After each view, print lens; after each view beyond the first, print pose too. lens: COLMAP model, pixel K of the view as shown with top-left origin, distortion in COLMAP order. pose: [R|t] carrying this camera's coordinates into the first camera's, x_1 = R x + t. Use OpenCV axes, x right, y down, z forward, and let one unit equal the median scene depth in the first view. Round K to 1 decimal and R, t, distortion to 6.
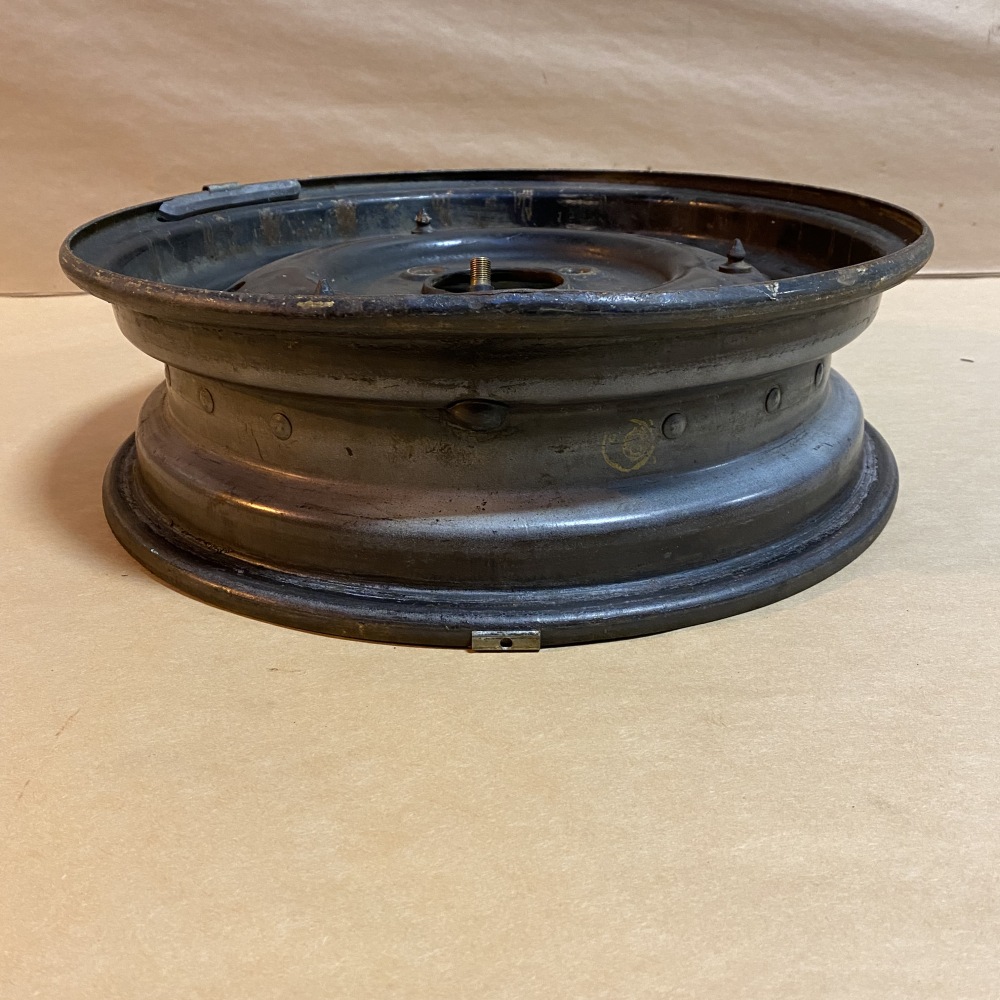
lens RADIAL K [[1064.5, 0, 499.2], [0, 1064.5, 500.2], [0, 0, 1]] dist [0.006915, 0.000000]
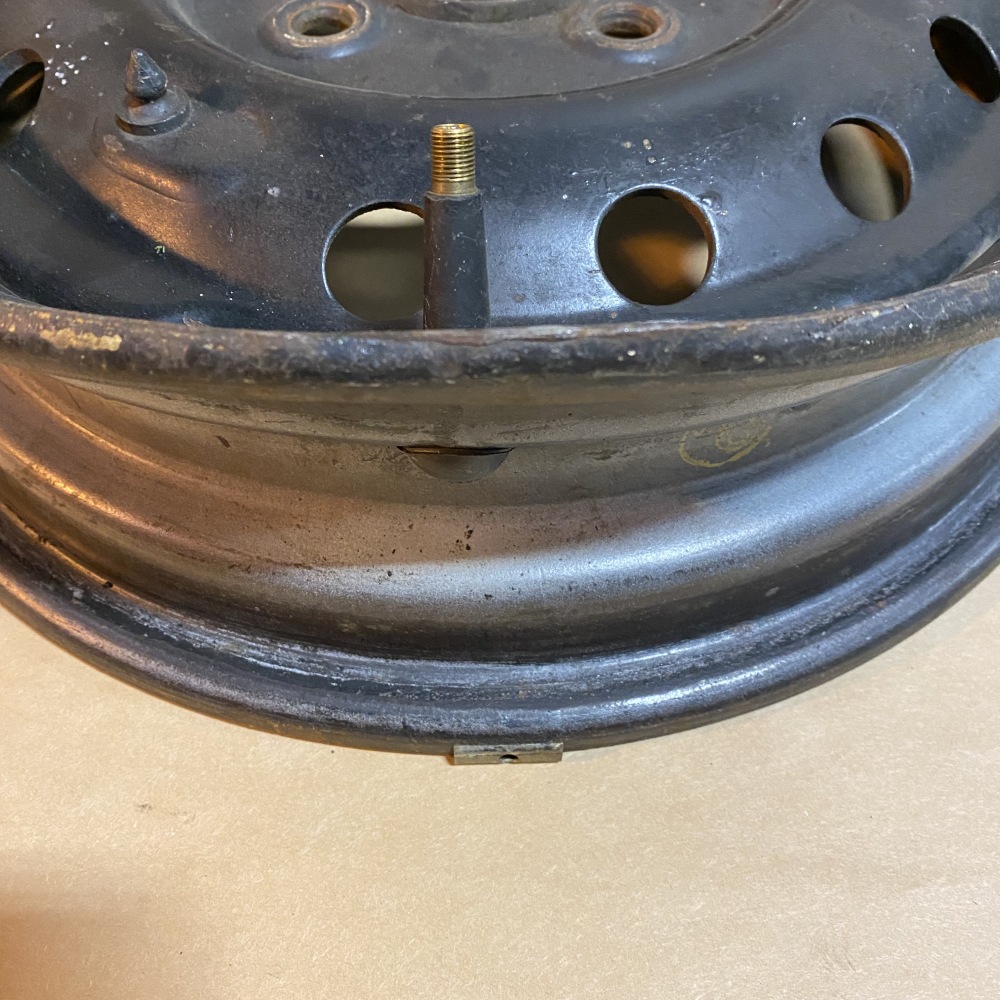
lens RADIAL K [[1064.5, 0, 501.5], [0, 1064.5, 499.8], [0, 0, 1]] dist [0.006915, 0.000000]
pose [[0.999741, -0.013644, 0.018241, -0.006780], [0.002781, 0.867887, 0.496753, -0.302200], [-0.022609, -0.496574, 0.867700, 0.510130]]
